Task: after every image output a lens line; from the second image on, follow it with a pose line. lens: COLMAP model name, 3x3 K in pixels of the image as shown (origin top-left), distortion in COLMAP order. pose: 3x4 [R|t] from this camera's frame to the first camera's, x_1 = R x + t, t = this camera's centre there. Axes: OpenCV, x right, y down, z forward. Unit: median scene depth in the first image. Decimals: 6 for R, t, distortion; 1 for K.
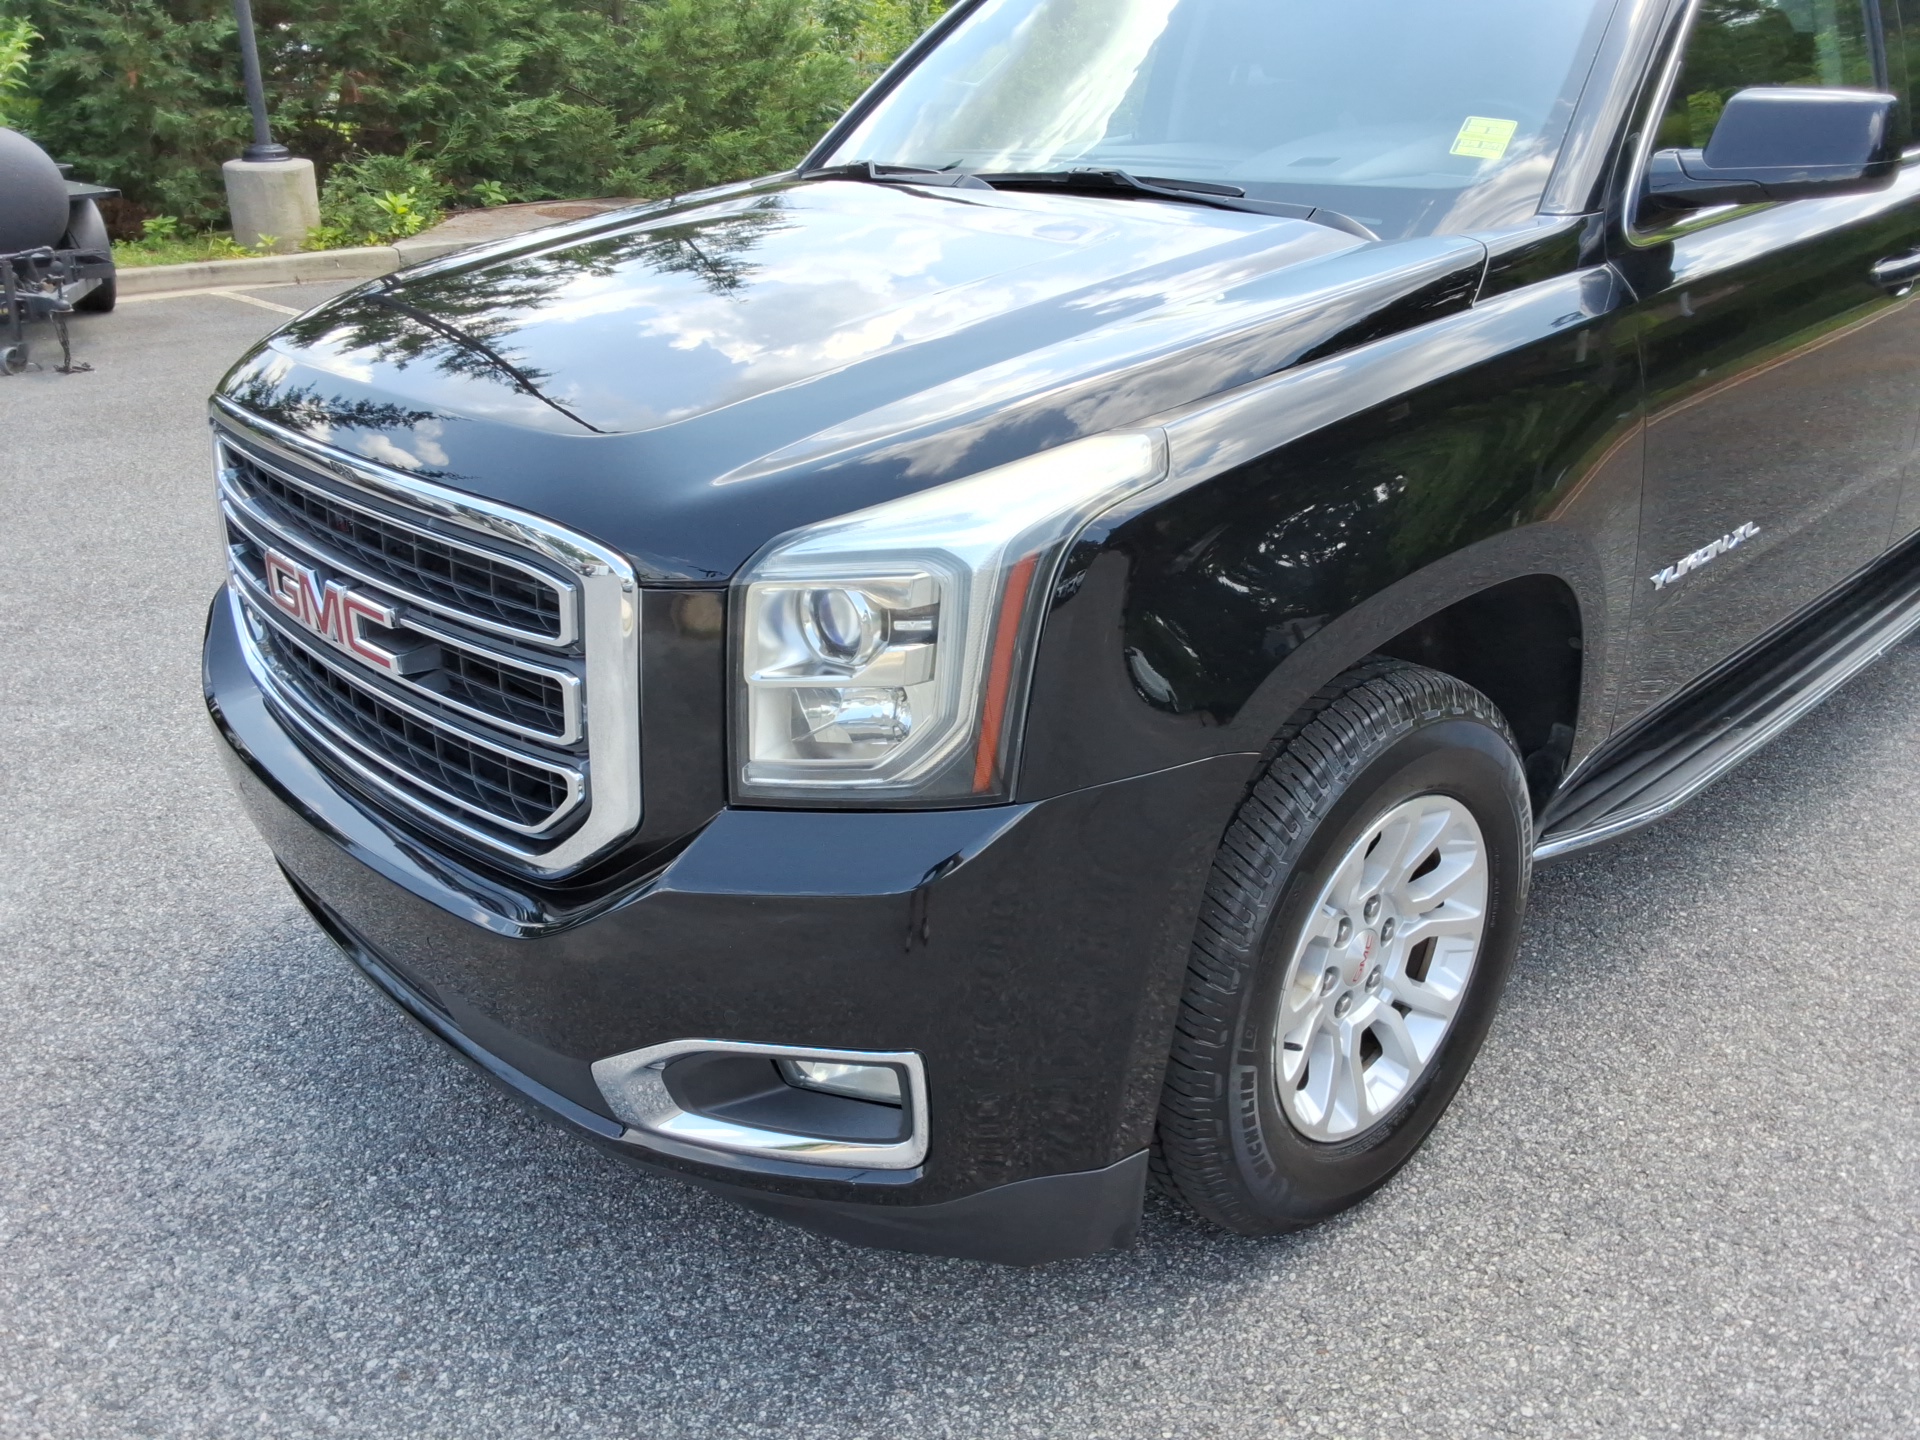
lens RADIAL K [[1544.6, 0, 978.0], [0, 1544.6, 701.1], [0, 0, 1]] dist [0.127356, -0.209772]
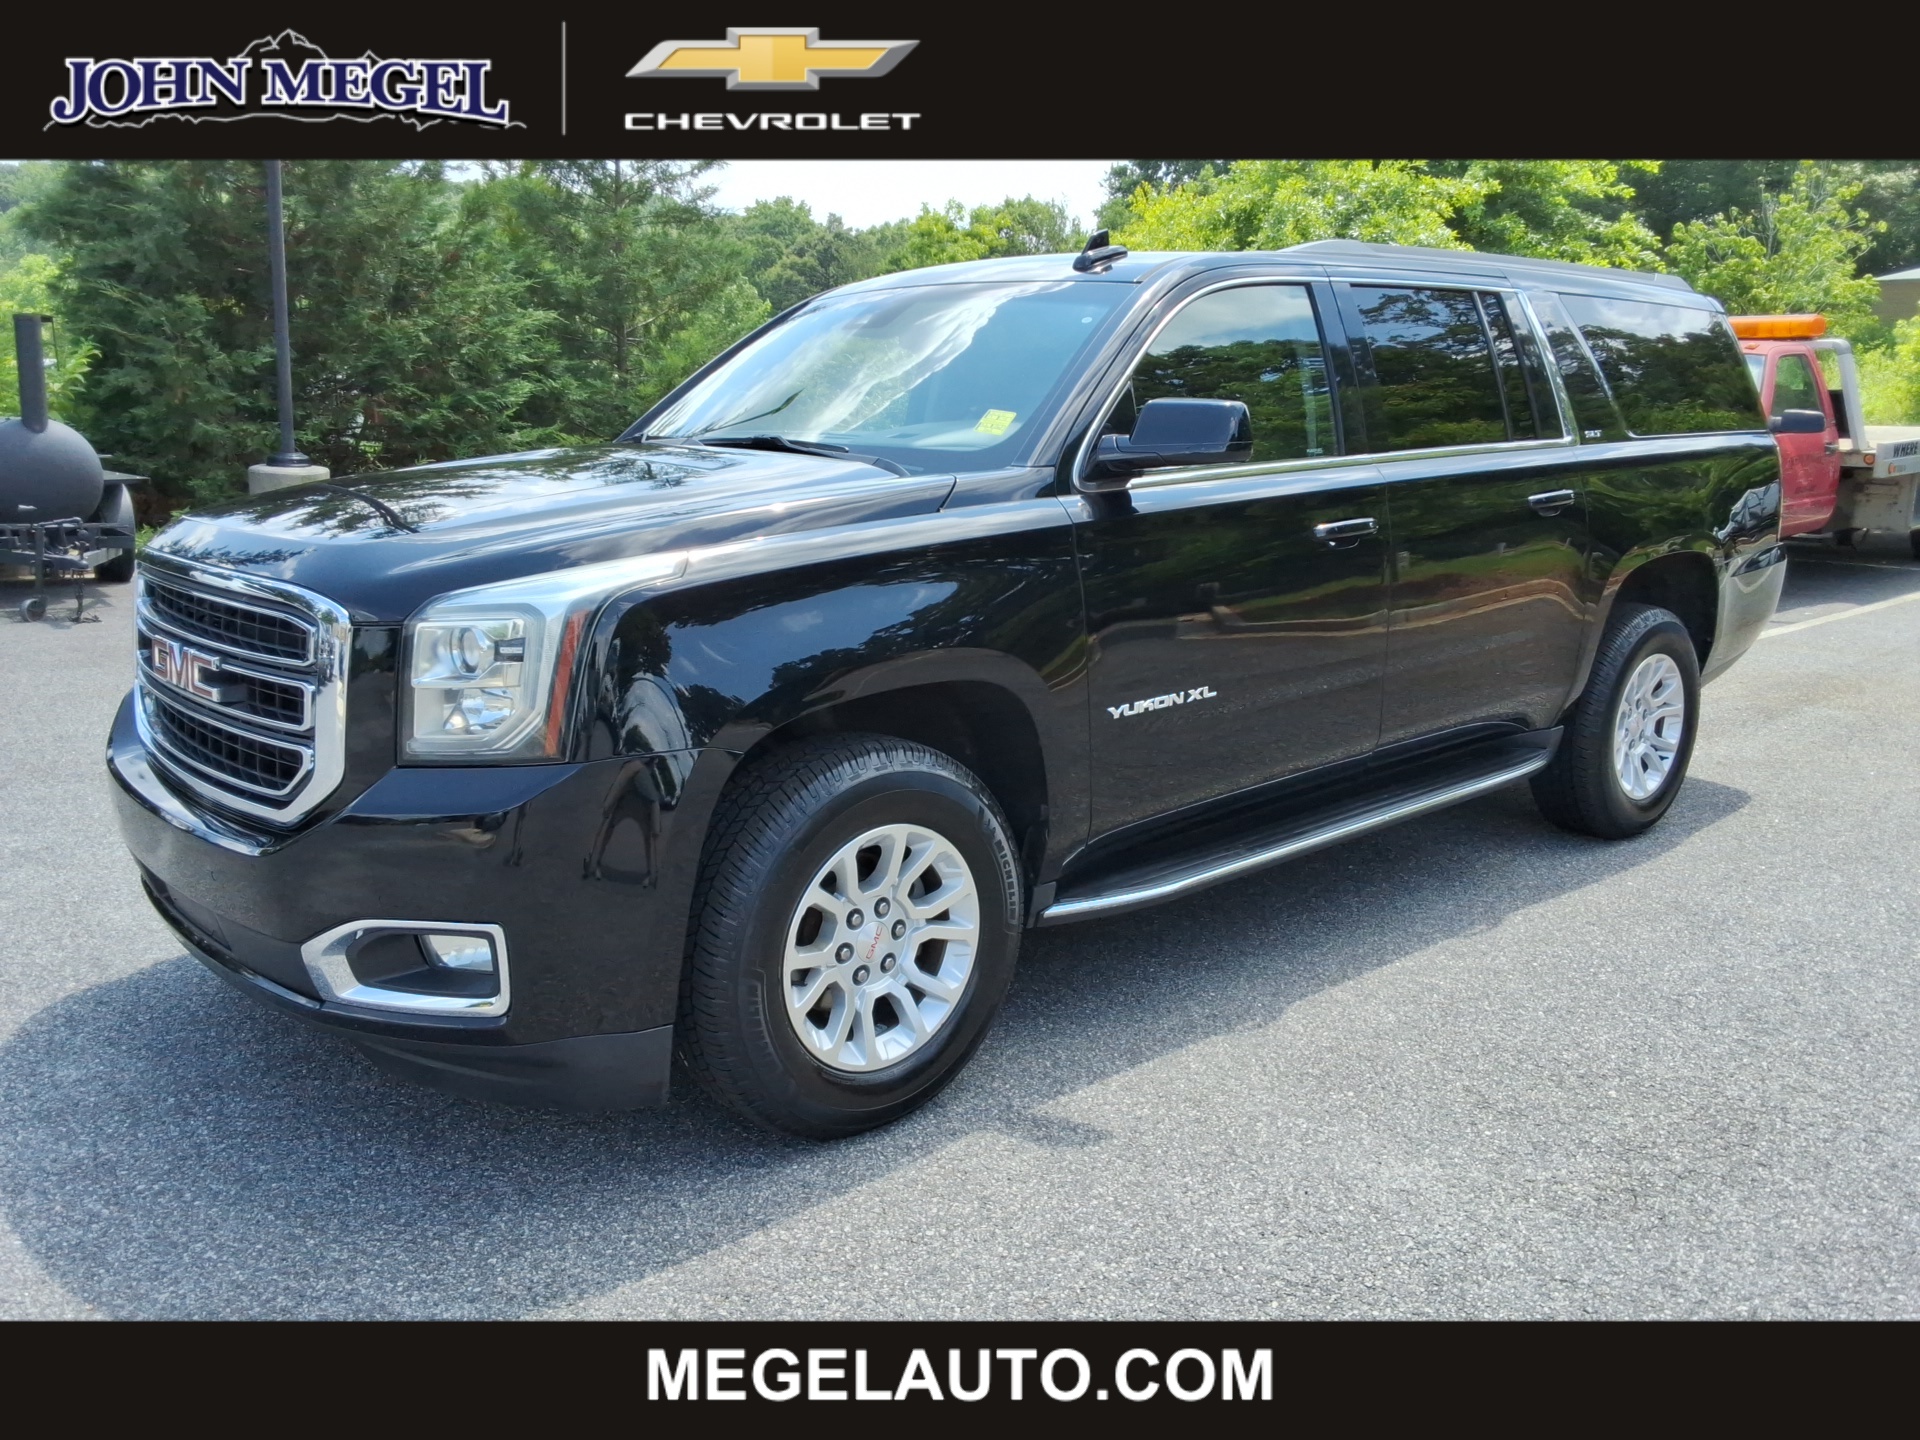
lens RADIAL K [[1549.3, 0, 974.5], [0, 1549.3, 697.4], [0, 0, 1]] dist [0.115821, -0.185564]
pose [[0.999222, 0.038651, -0.007899, 0.316802], [-0.039446, 0.976281, -0.212884, 0.227465], [-0.000517, 0.213030, 0.977045, -0.427159]]
